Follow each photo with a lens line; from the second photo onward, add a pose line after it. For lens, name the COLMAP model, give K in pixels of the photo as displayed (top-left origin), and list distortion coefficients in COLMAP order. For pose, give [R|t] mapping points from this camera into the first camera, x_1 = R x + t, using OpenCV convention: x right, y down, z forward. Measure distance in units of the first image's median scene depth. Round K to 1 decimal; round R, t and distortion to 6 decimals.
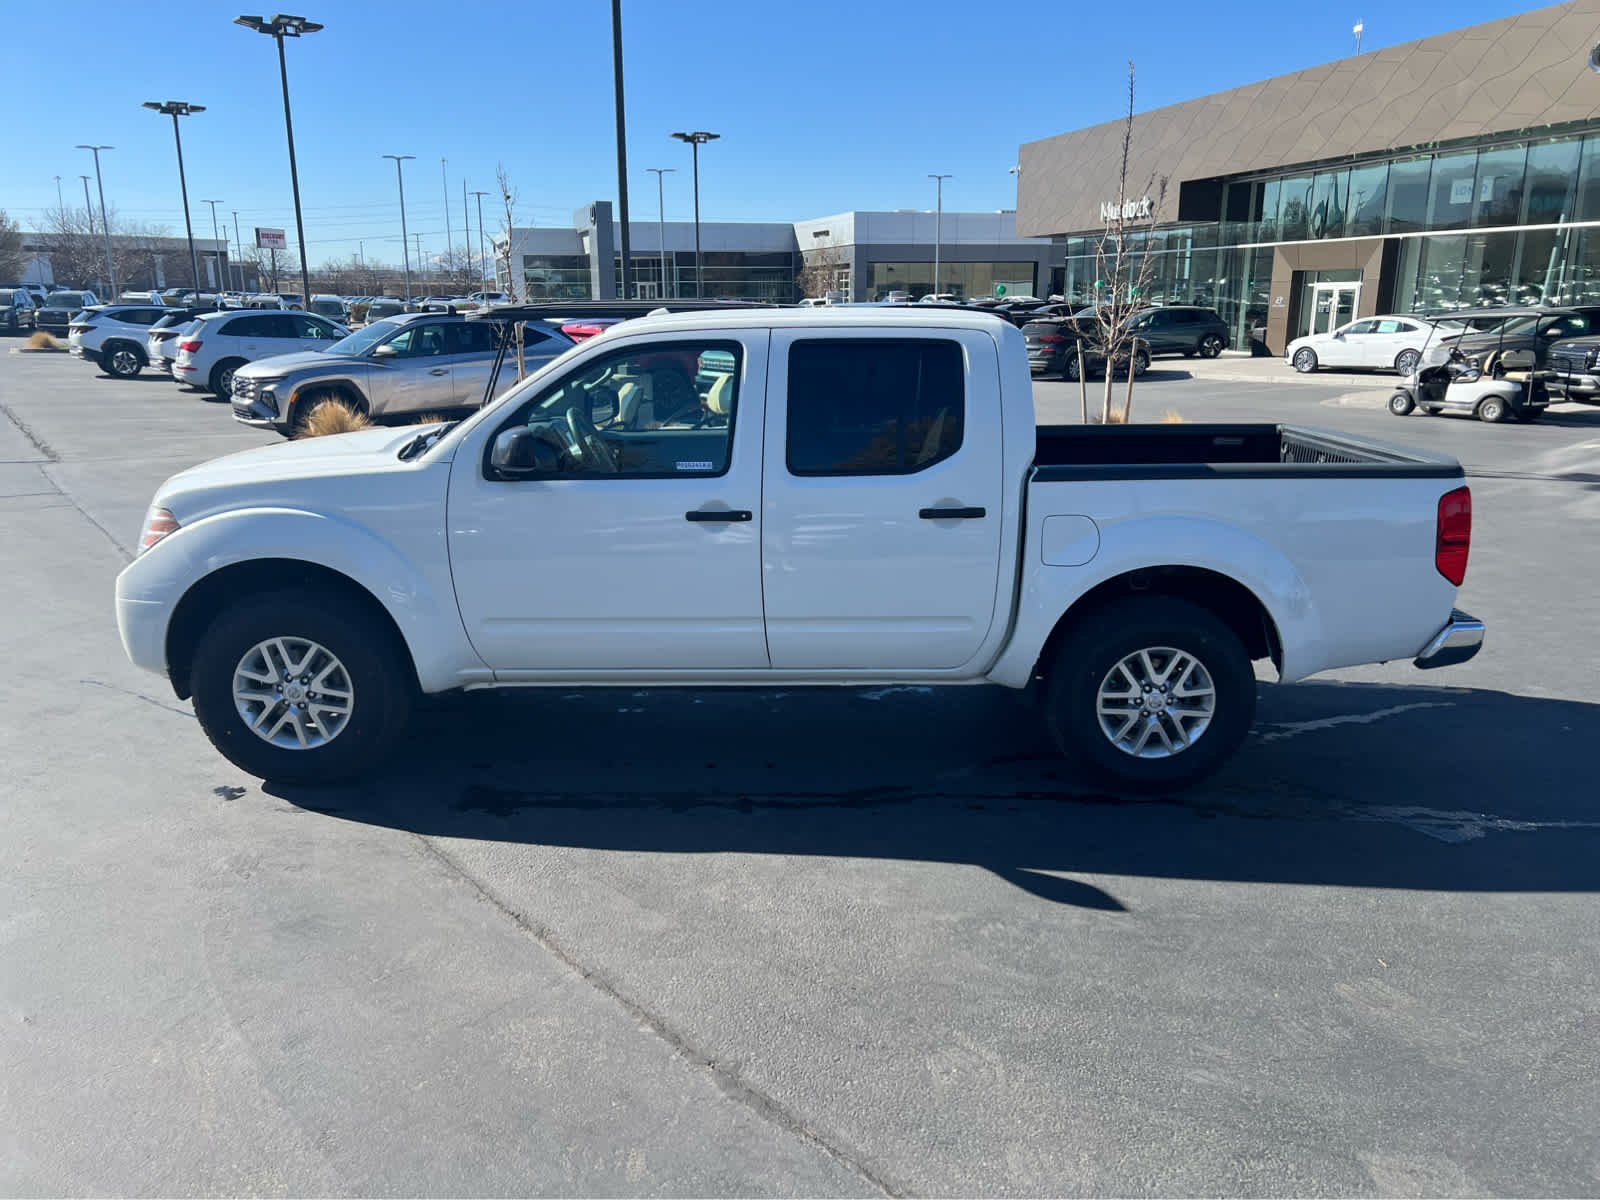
lens RADIAL K [[1202.4, 0, 807.0], [0, 1202.4, 613.3], [0, 0, 1]] dist [0.038757, -0.043882]
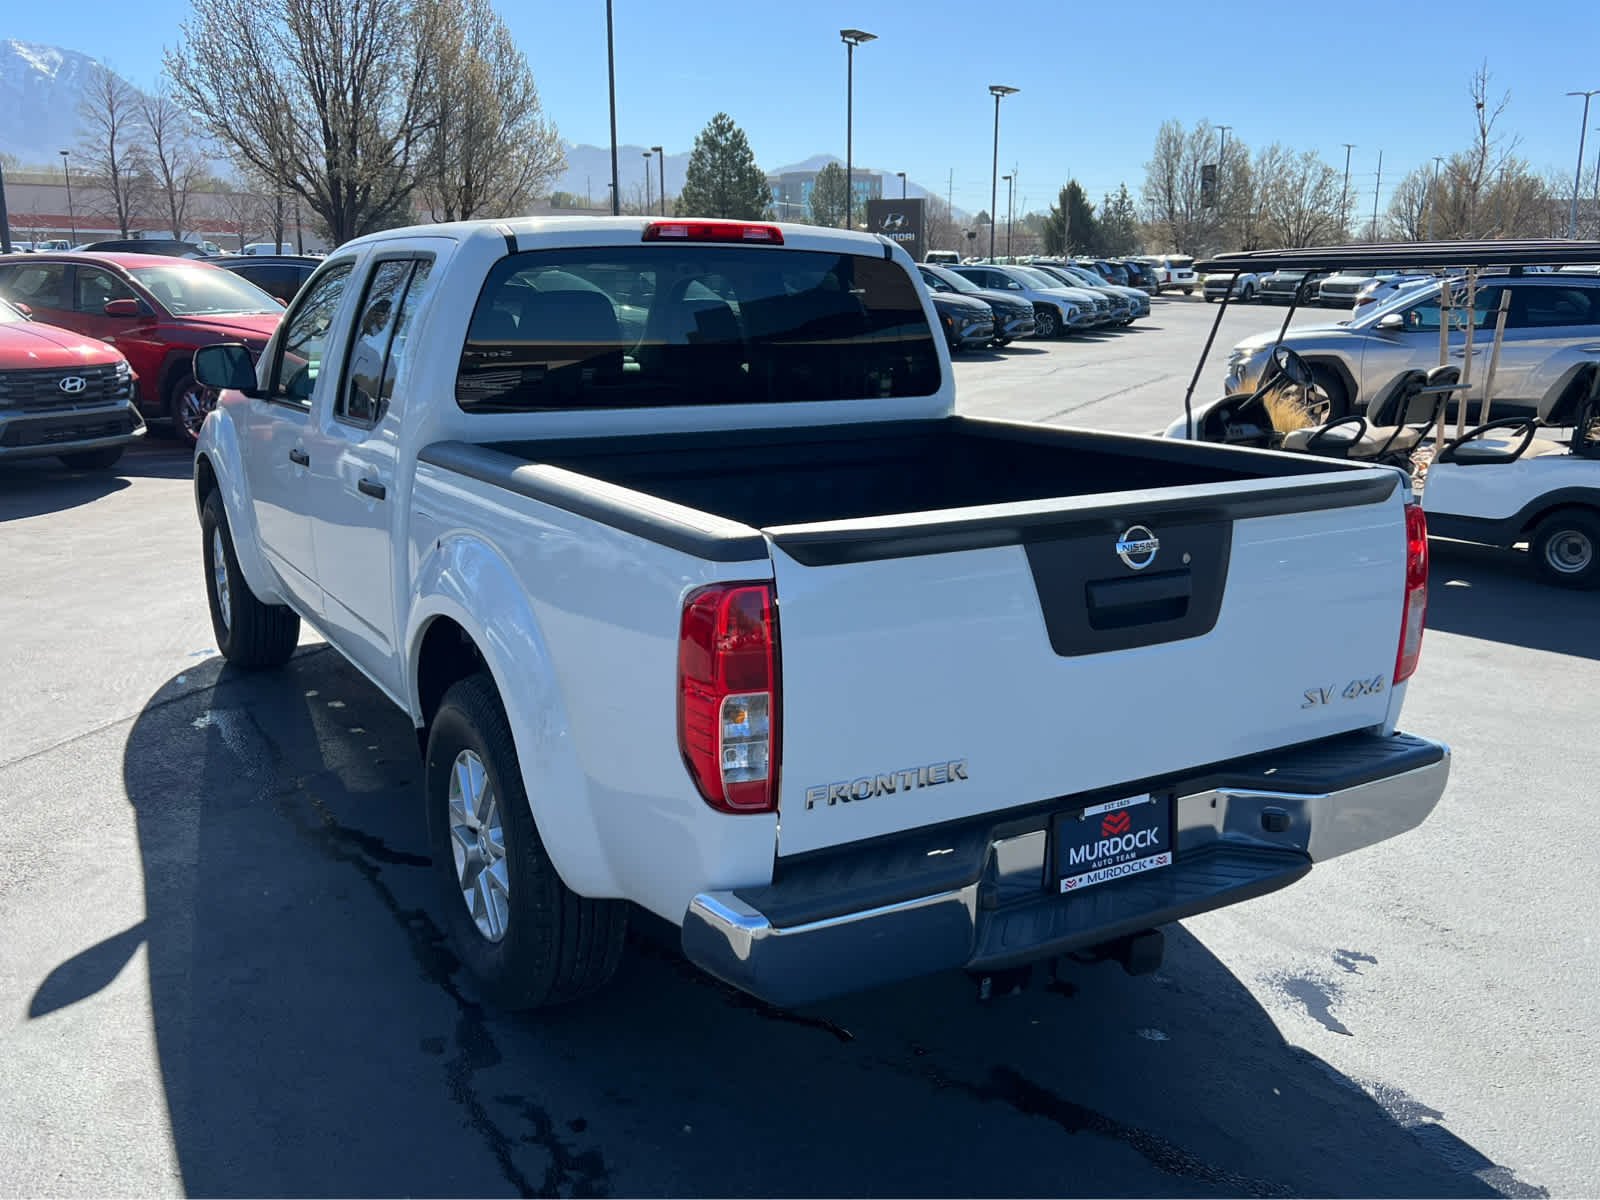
lens RADIAL K [[1461.6, 0, 792.6], [0, 1461.6, 592.2], [0, 0, 1]] dist [0.017199, 0.000000]
pose [[0.490622, 0.181884, -0.852179, 0.184655], [-0.217327, 0.972609, 0.082467, -0.027432], [0.843836, 0.144742, 0.516711, 0.139548]]
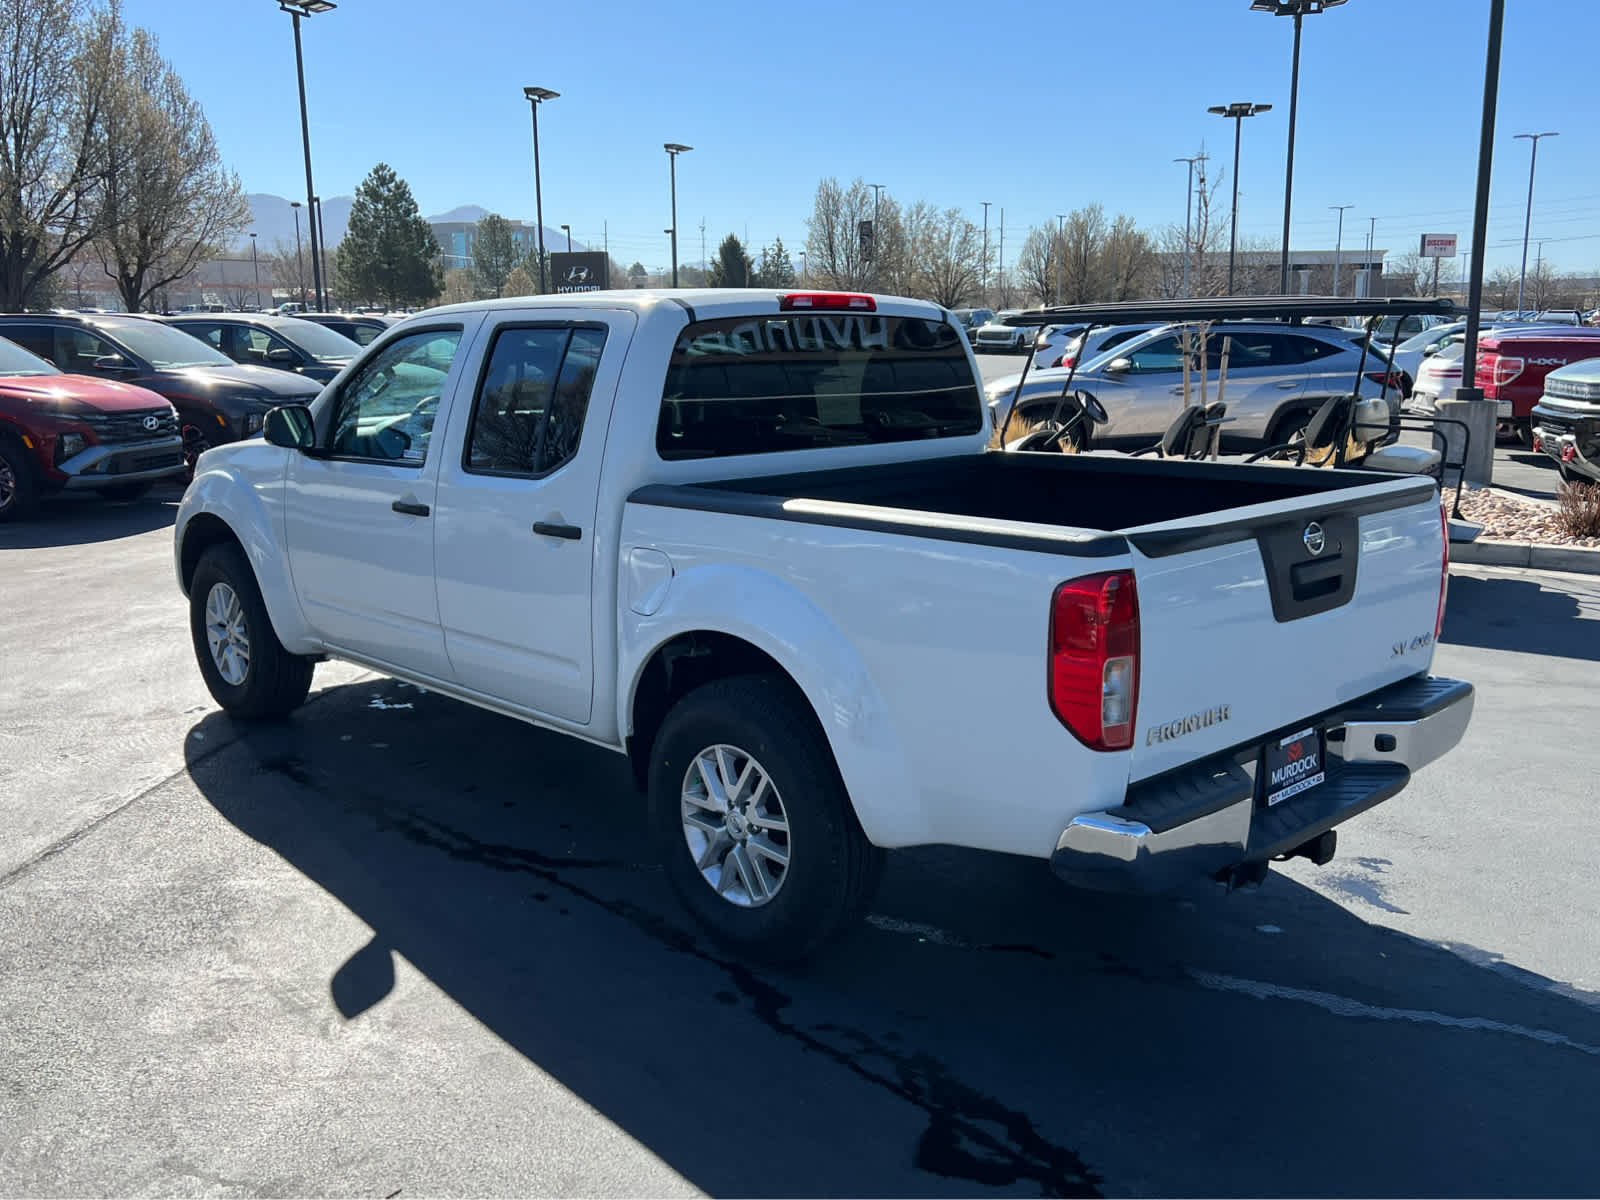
lens RADIAL K [[1461.6, 0, 789.8], [0, 1461.6, 589.5], [0, 0, 1]] dist [0.017199, 0.000000]
pose [[0.678872, 0.122004, -0.724049, 0.174327], [-0.172708, 0.984965, 0.004037, -0.013651], [0.713656, 0.122308, 0.689736, 0.078514]]
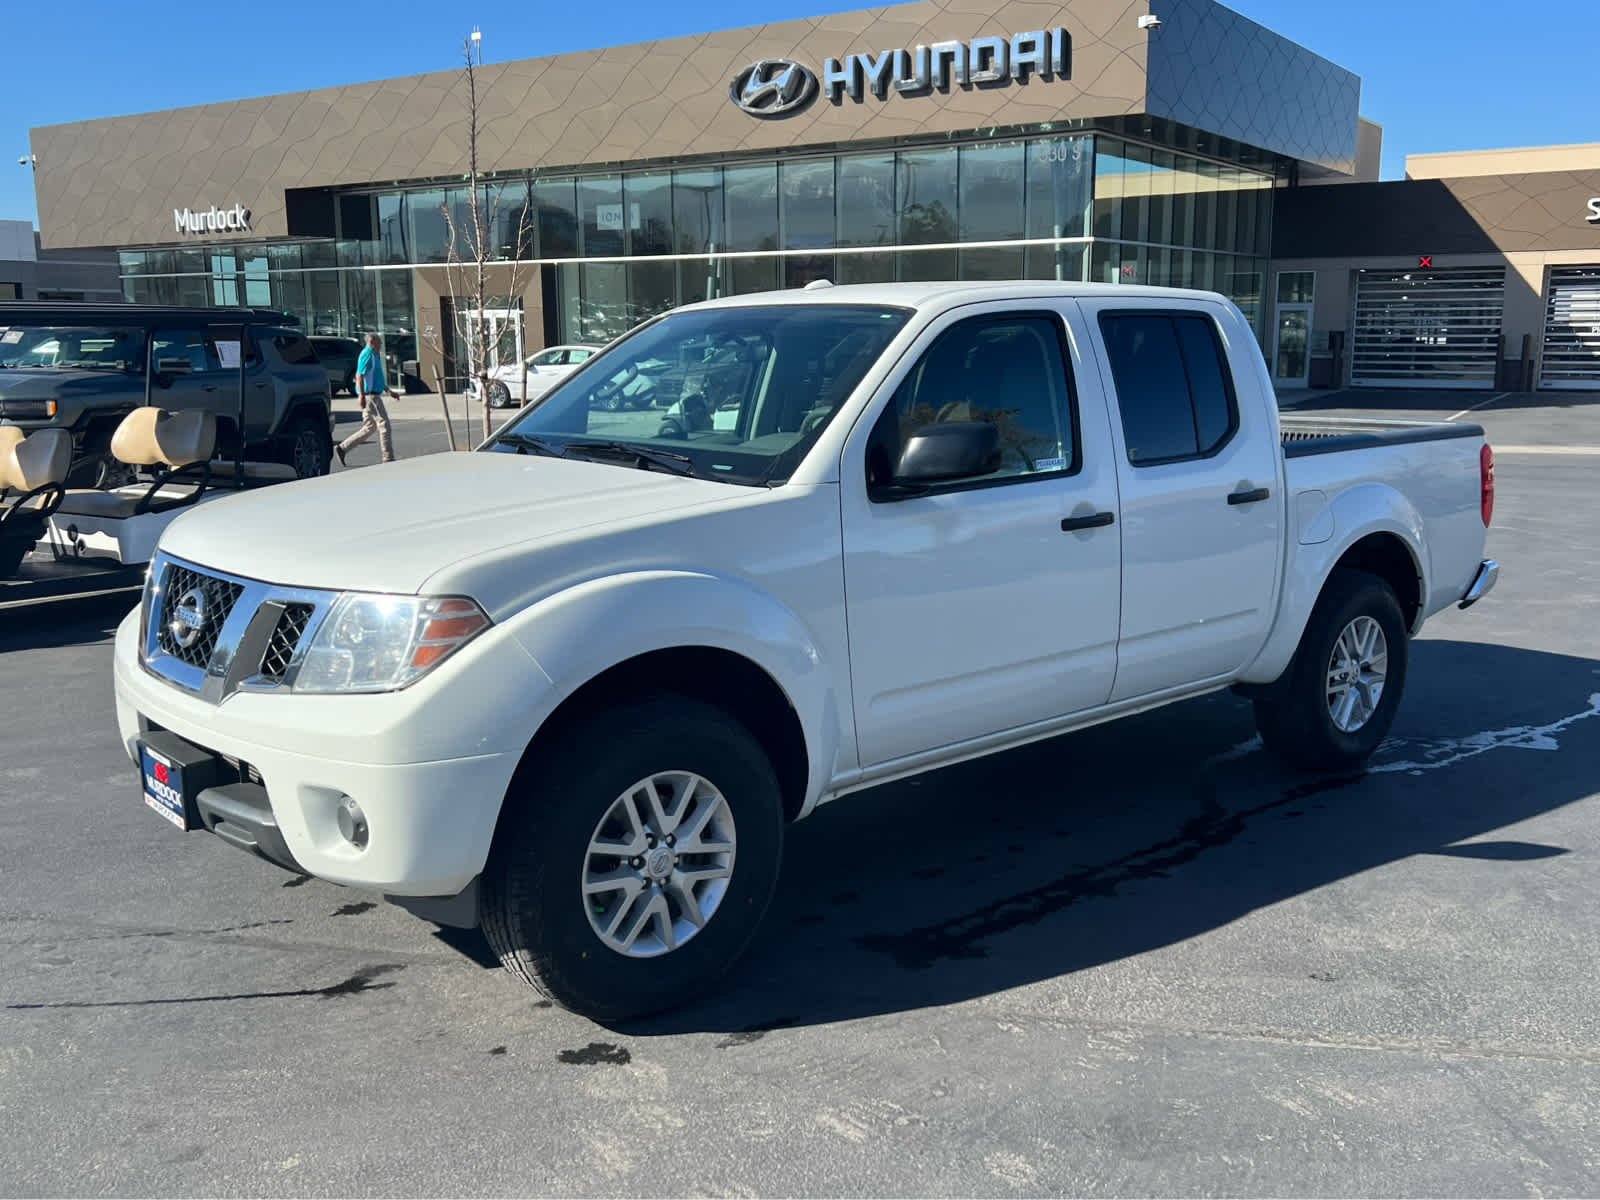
lens RADIAL K [[1461.6, 0, 796.3], [0, 1461.6, 606.0], [0, 0, 1]] dist [0.017199, 0.000000]
pose [[0.762600, -0.122147, 0.635233, -0.156588], [0.167969, 0.985718, -0.012106, -0.008372], [-0.624682, 0.115932, 0.772226, 0.066545]]
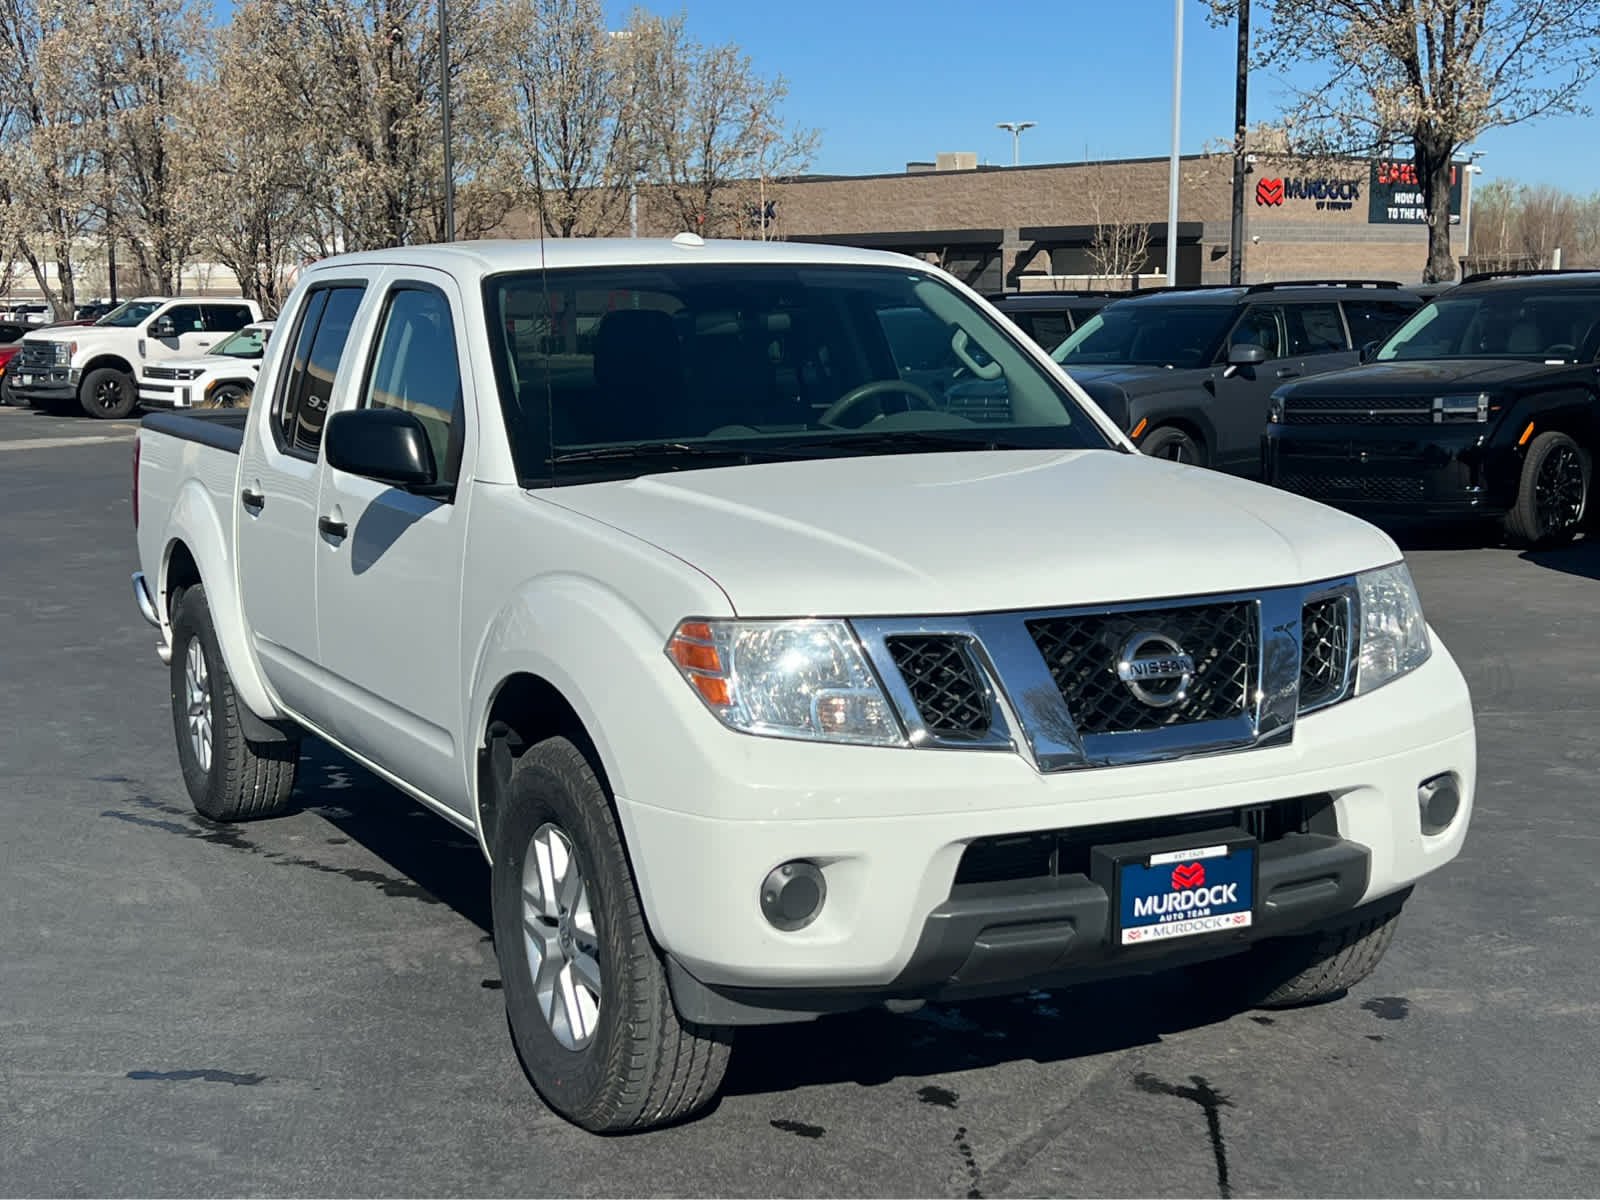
lens RADIAL K [[2281.3, 0, 785.8], [0, 2281.3, 596.4], [0, 0, 1]] dist [0.146599, 0.000000]
pose [[-0.423669, -0.118560, 0.898024, -0.253903], [0.238856, 0.941686, 0.237012, -0.072293], [-0.873758, 0.314913, -0.370645, 0.303794]]
